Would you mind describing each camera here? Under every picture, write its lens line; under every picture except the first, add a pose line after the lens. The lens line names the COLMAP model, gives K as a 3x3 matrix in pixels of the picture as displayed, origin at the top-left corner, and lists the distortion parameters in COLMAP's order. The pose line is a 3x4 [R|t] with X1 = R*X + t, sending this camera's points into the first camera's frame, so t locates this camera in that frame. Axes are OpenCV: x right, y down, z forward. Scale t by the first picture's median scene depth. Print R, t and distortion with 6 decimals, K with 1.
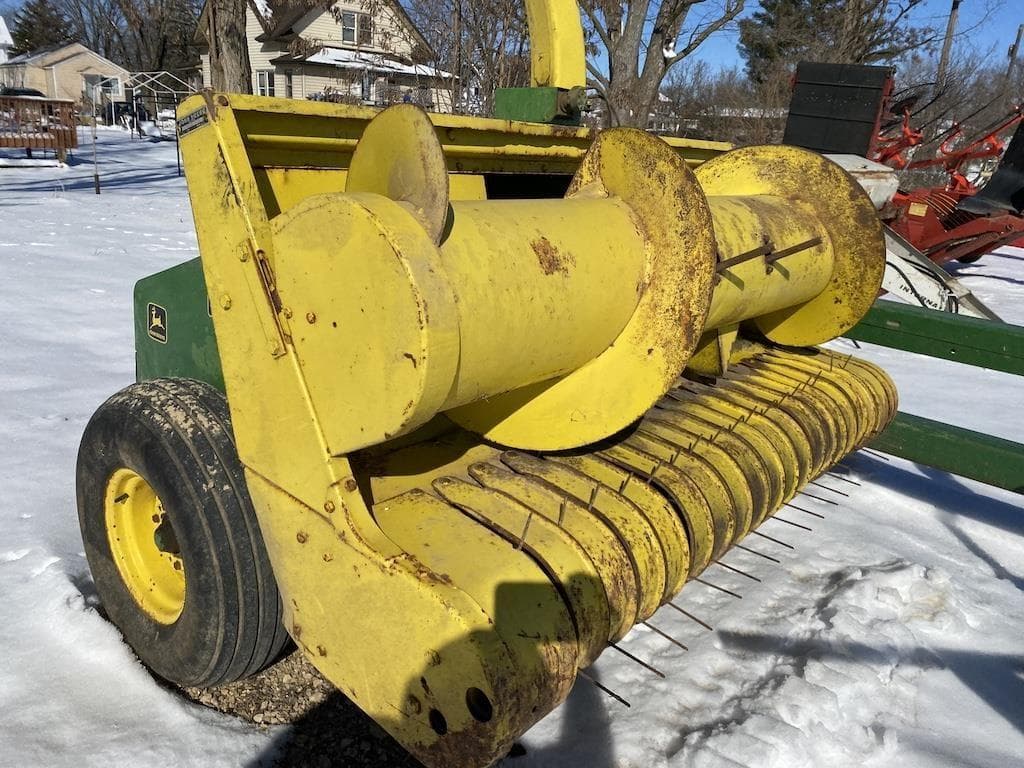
lens RADIAL K [[794.9, 0, 512.0], [0, 794.9, 384.0], [0, 0, 1]] dist [0.101624, -0.159634]
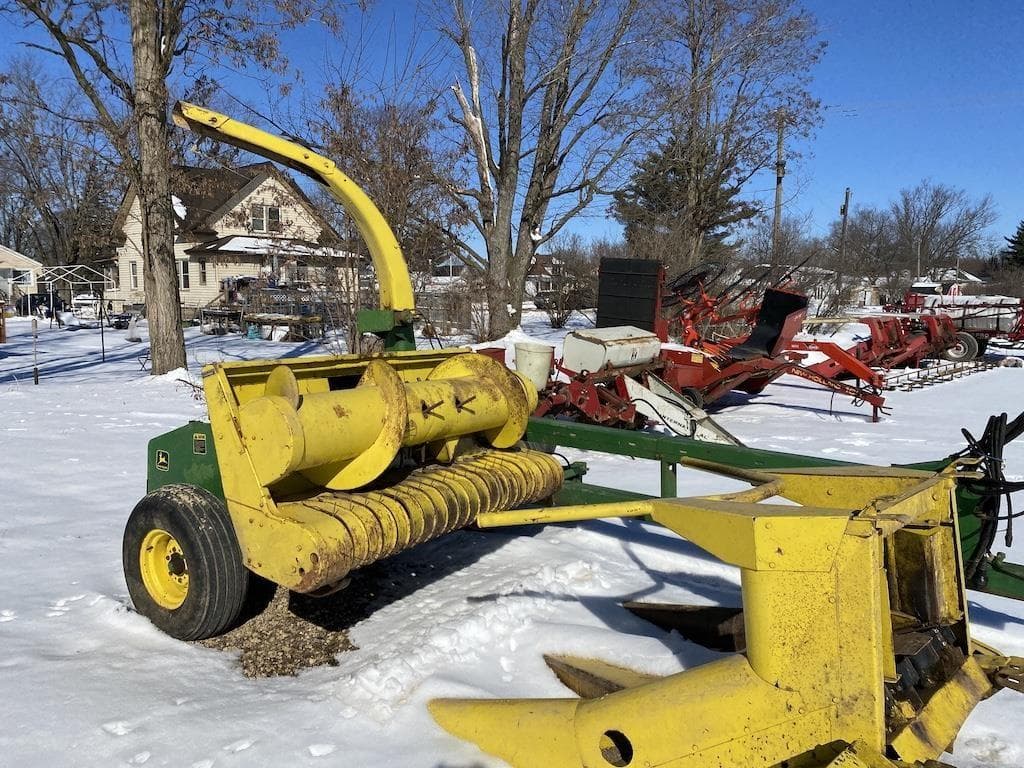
lens RADIAL K [[794.9, 0, 512.0], [0, 794.9, 384.0], [0, 0, 1]] dist [0.101624, -0.159634]
pose [[0.992445, -0.064532, 0.104351, 0.206037], [0.083063, 0.979346, -0.184343, 0.180064], [-0.090300, 0.191618, 0.977307, -1.045514]]
